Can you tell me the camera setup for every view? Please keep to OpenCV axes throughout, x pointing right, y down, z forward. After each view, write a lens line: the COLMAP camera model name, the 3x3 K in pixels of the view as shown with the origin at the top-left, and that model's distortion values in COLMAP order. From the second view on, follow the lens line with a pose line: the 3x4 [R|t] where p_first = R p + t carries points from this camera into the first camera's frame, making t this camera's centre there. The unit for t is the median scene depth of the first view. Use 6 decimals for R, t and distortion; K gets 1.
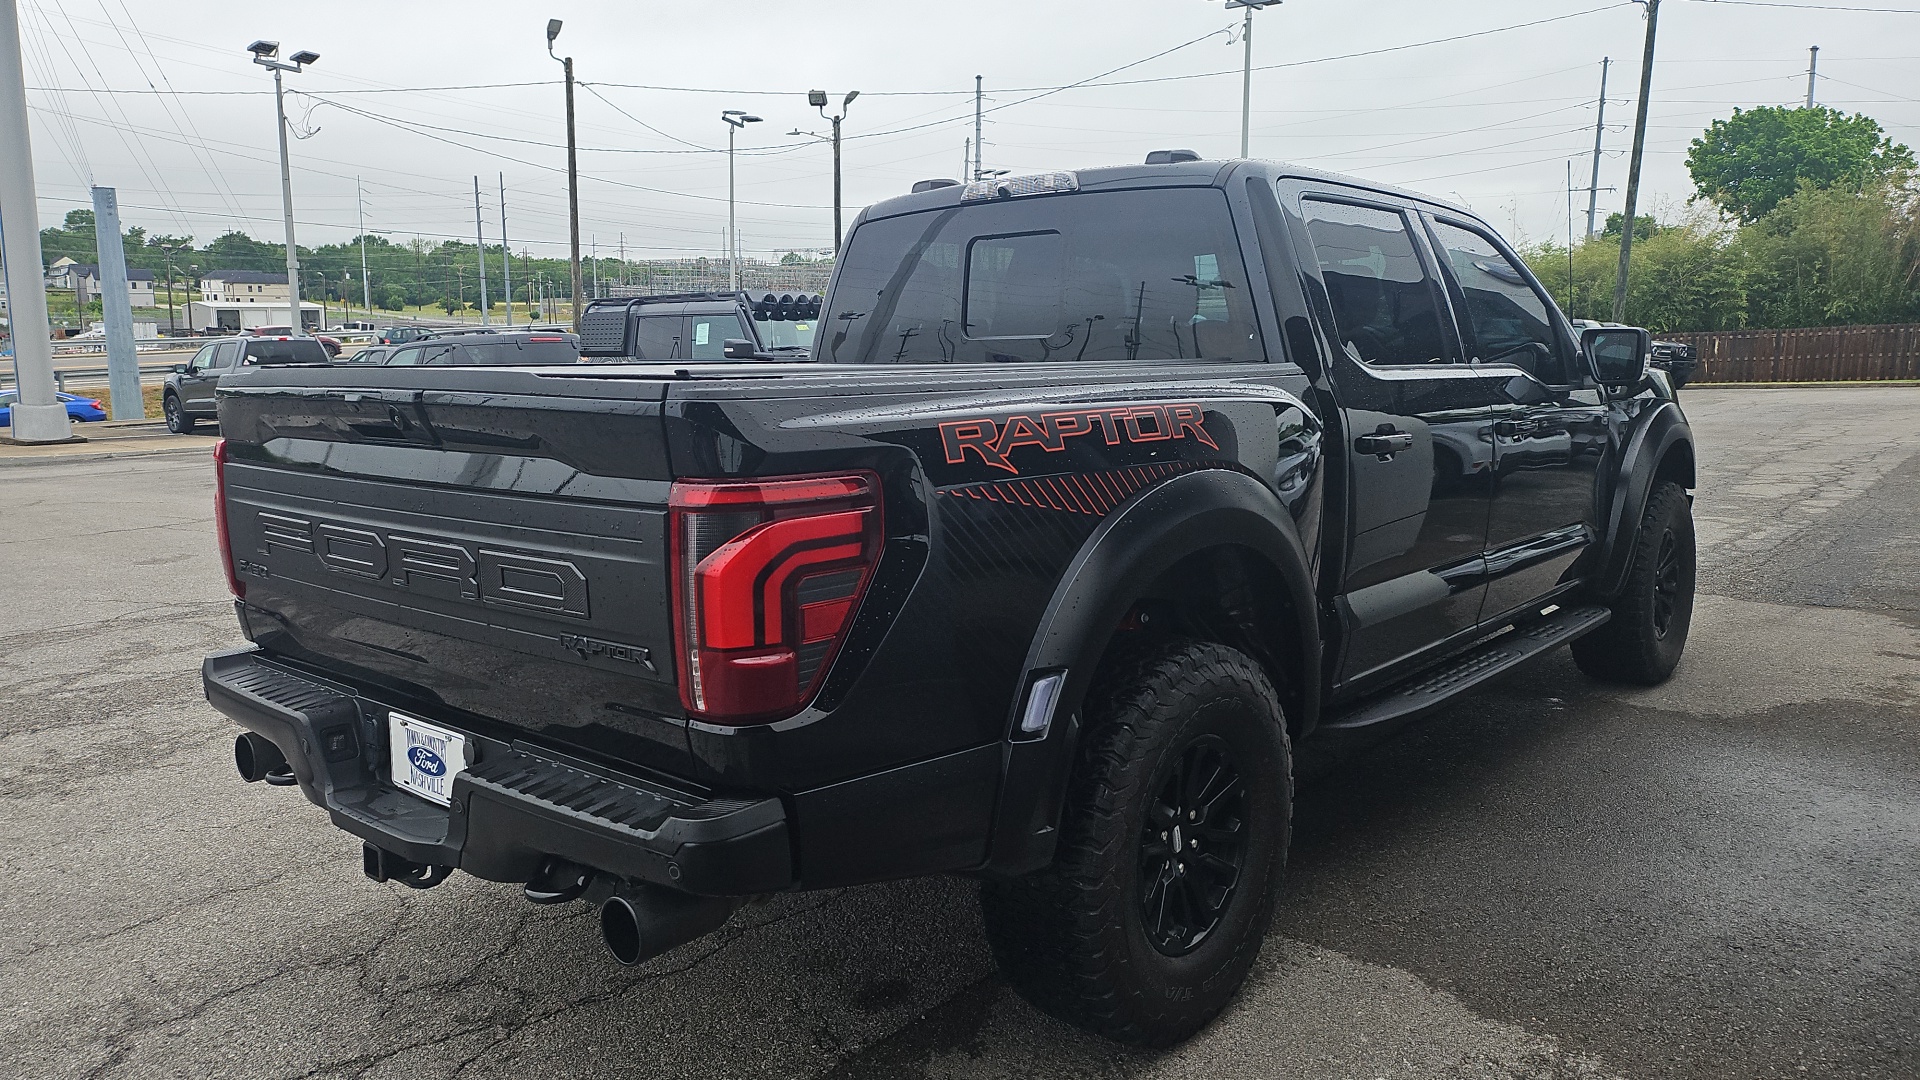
lens RADIAL K [[1364.4, 0, 958.0], [0, 1364.4, 487.3], [0, 0, 1]] dist [0.056980, -0.002619]
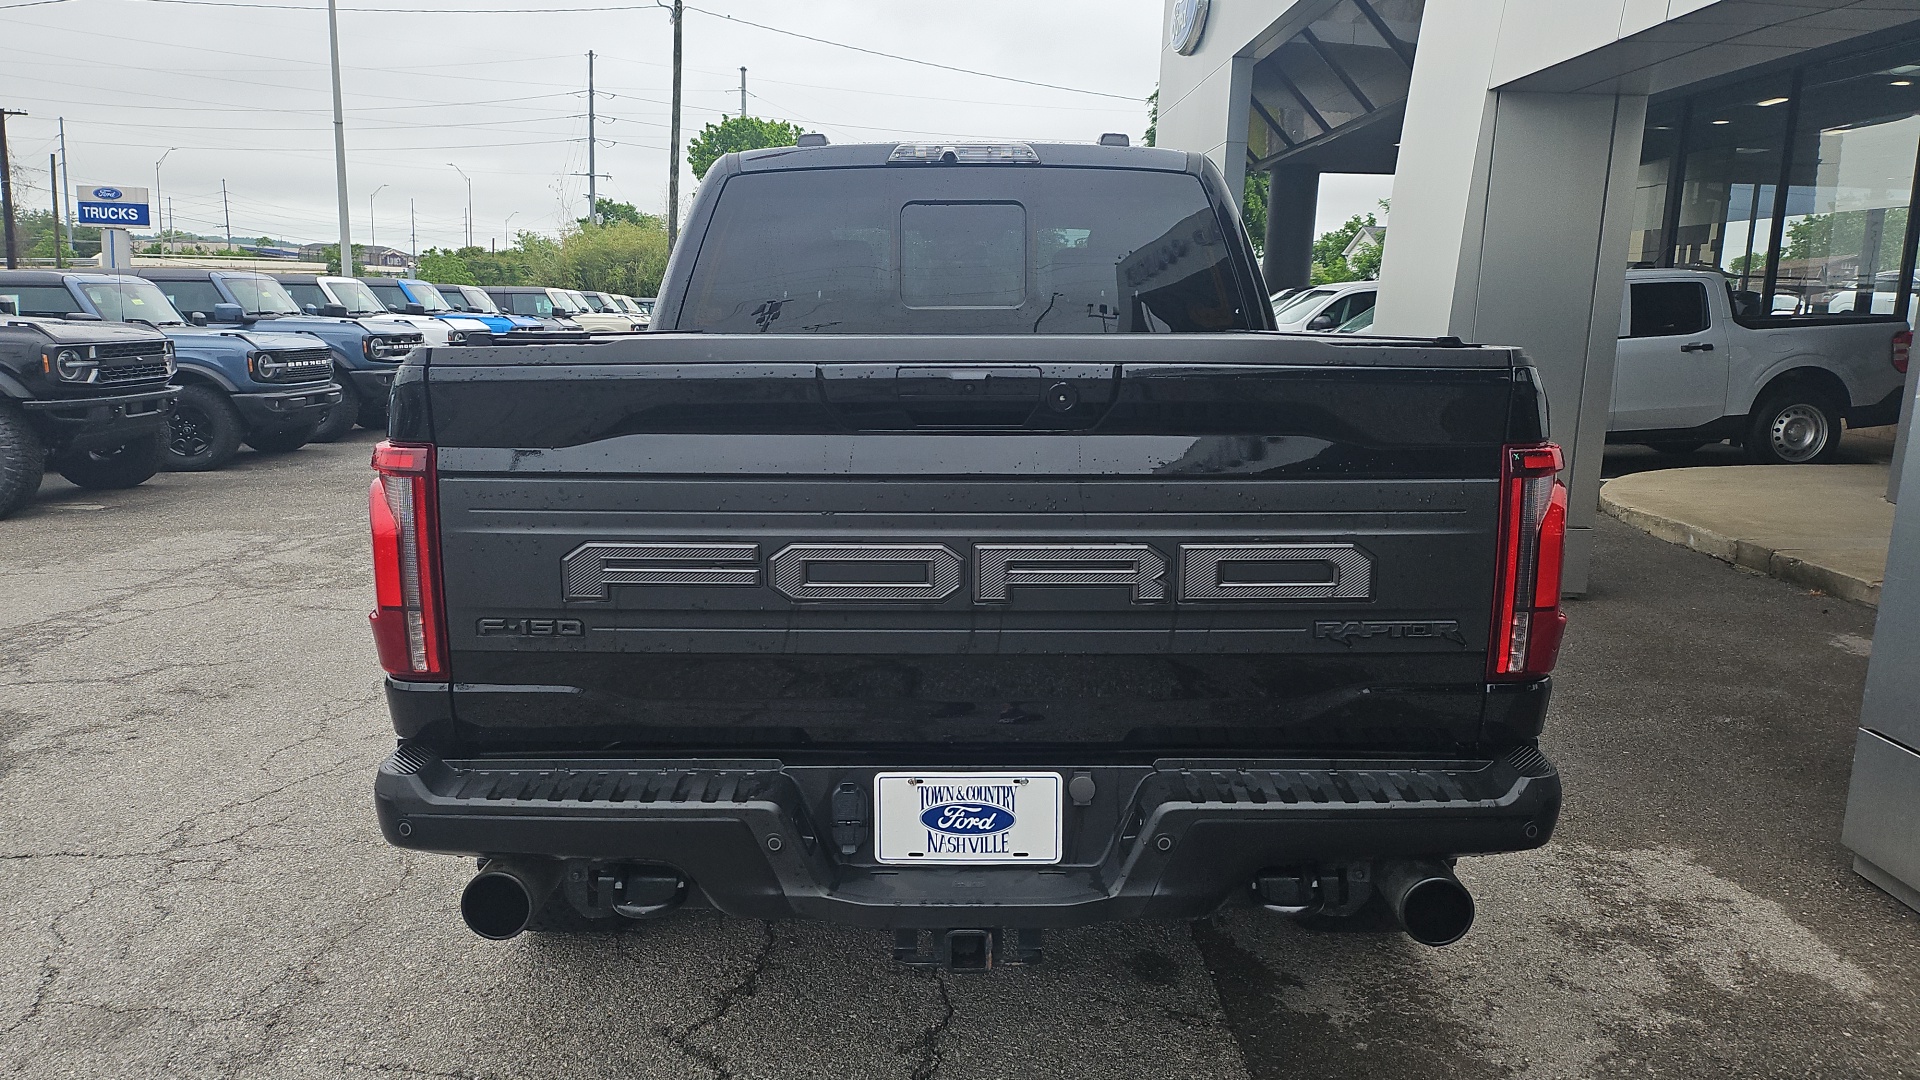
lens RADIAL K [[1376.1, 0, 956.9], [0, 1376.1, 496.1], [0, 0, 1]] dist [0.032425, -0.000159]
pose [[0.757001, -0.073359, 0.649283, -0.614958], [0.058020, 0.997299, 0.045033, -0.020120], [-0.650833, 0.003581, 0.759212, 0.256629]]
